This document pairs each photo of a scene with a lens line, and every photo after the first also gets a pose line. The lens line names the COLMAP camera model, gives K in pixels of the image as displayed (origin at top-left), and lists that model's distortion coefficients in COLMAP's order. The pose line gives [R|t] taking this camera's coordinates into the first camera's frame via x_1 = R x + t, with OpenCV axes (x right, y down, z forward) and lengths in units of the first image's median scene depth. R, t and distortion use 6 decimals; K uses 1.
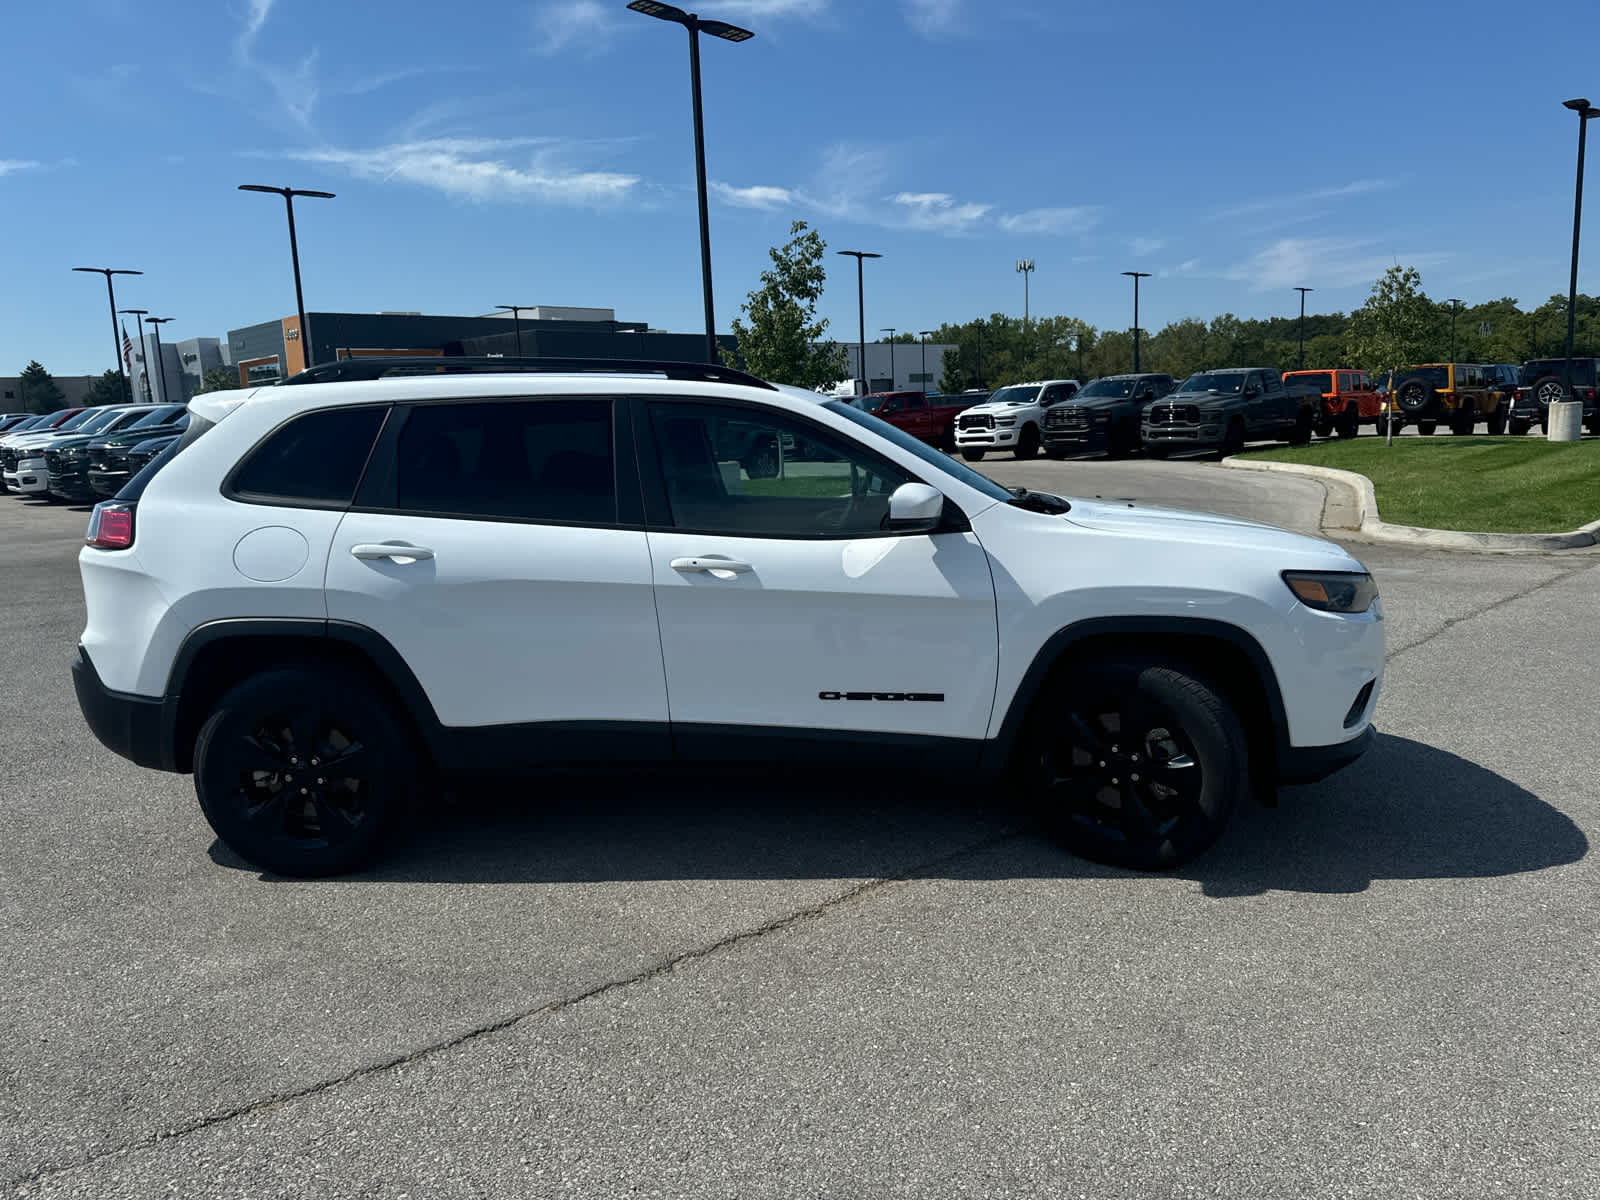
lens RADIAL K [[1145.4, 0, 796.5], [0, 1145.4, 601.4], [0, 0, 1]] dist [0.037549, -0.041065]
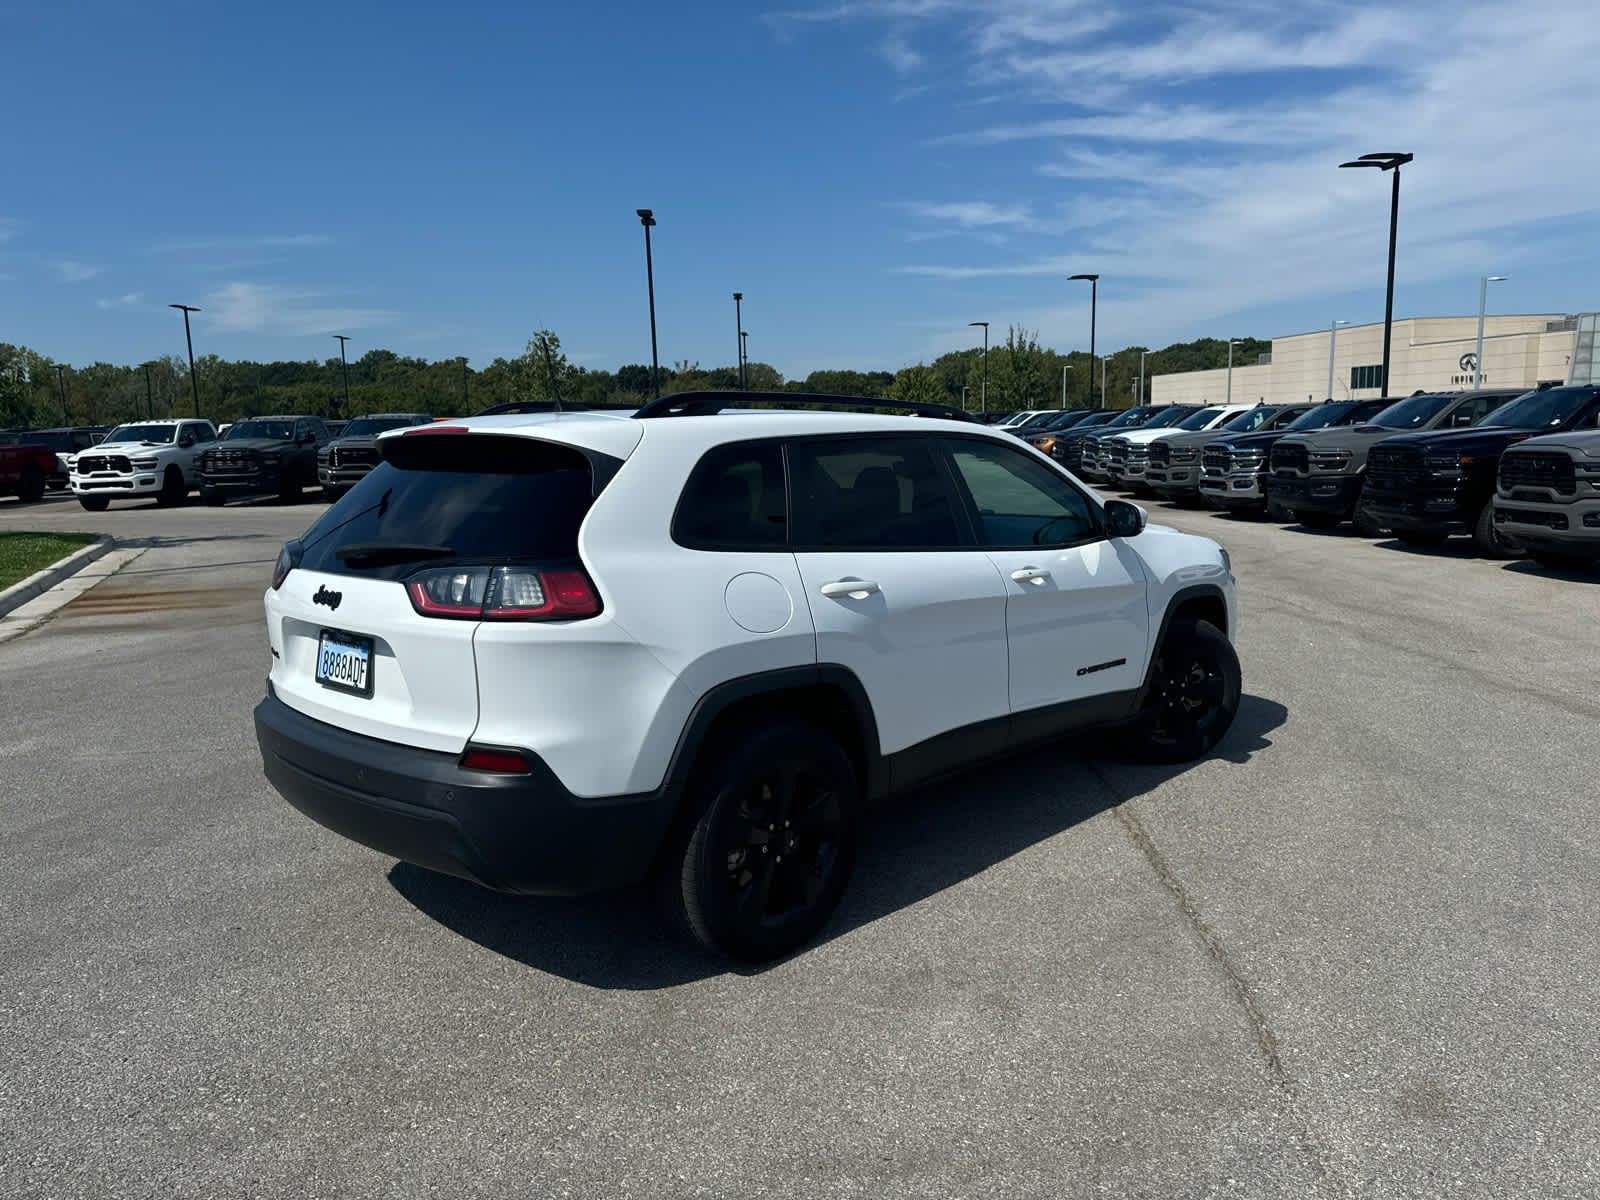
lens RADIAL K [[1145.4, 0, 796.5], [0, 1145.4, 601.4], [0, 0, 1]] dist [0.037549, -0.041065]
pose [[0.660498, -0.092963, 0.745051, -0.155198], [0.121013, 0.992513, 0.016559, -0.007394], [-0.741012, 0.079223, 0.666802, 0.053957]]
